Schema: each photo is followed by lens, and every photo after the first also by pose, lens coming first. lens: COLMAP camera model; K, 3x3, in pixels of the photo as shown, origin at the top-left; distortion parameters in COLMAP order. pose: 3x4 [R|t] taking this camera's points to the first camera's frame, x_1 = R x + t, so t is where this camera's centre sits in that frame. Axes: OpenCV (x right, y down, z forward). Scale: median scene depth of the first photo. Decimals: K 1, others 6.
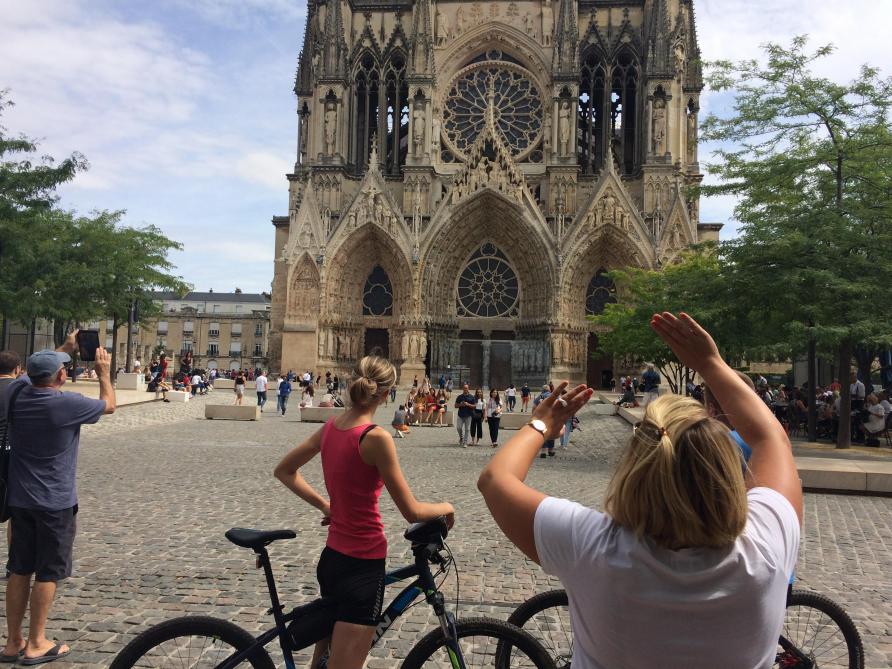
lens RADIAL K [[780.7, 0, 449.3], [0, 780.7, 303.7], [0, 0, 1]] dist [0.119922, -0.284359]
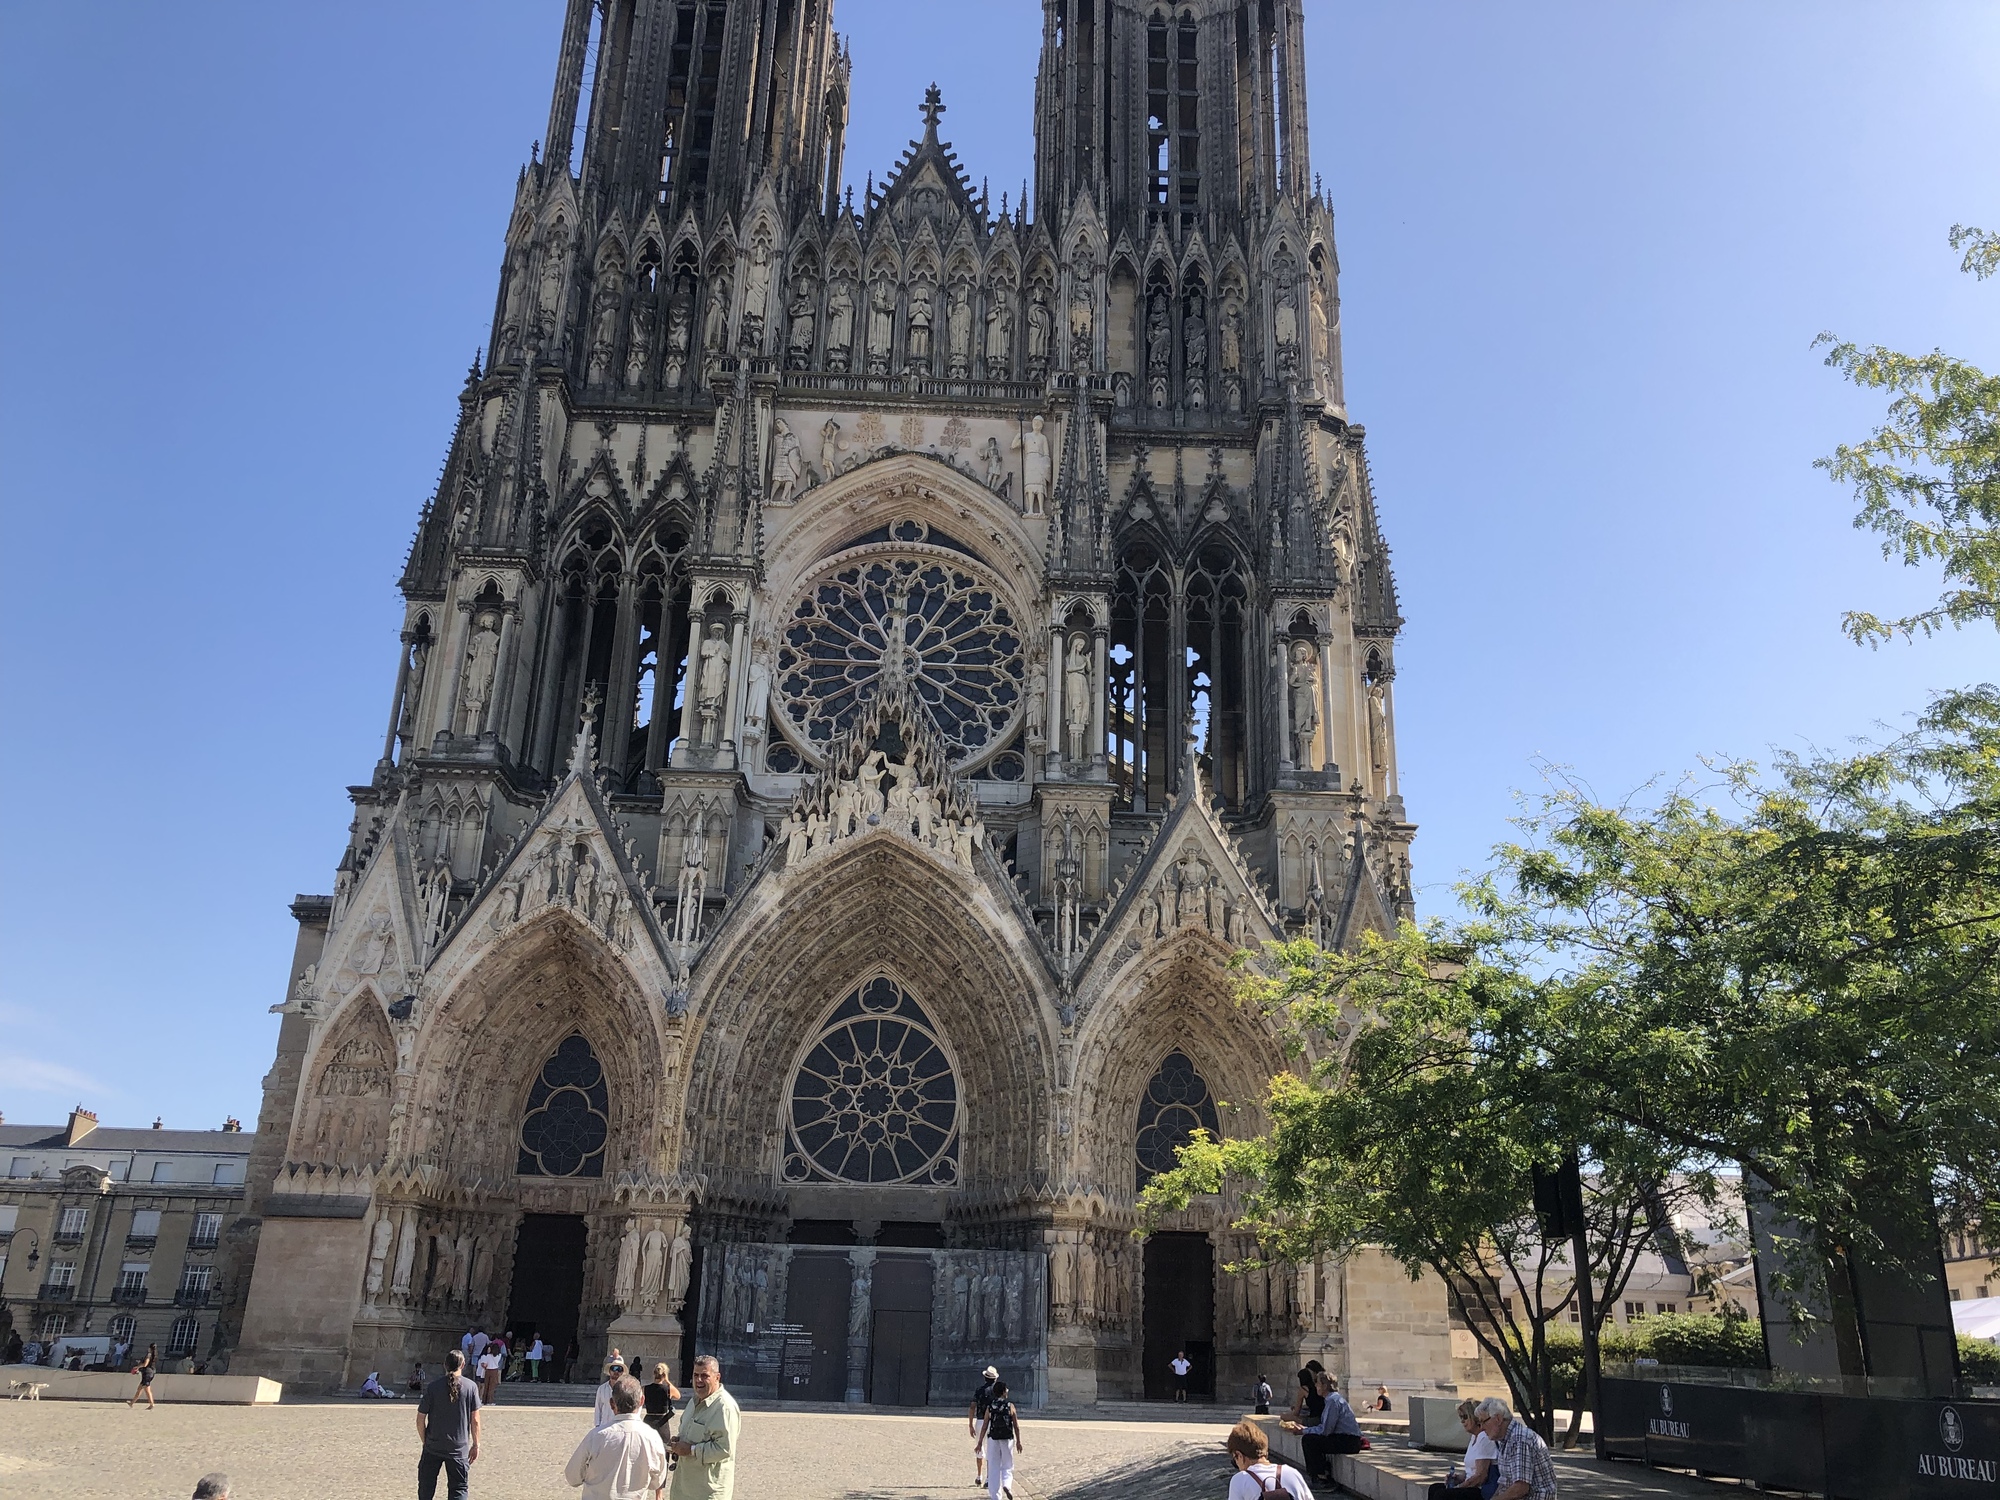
lens RADIAL K [[1750.4, 0, 1007.3], [0, 1750.4, 681.0], [0, 0, 1]] dist [0.119922, -0.284359]
pose [[0.993132, 0.043879, 0.108455, 0.012805], [-0.012021, 0.960369, -0.278473, 0.019923], [-0.116376, 0.275257, 0.954301, 0.144878]]
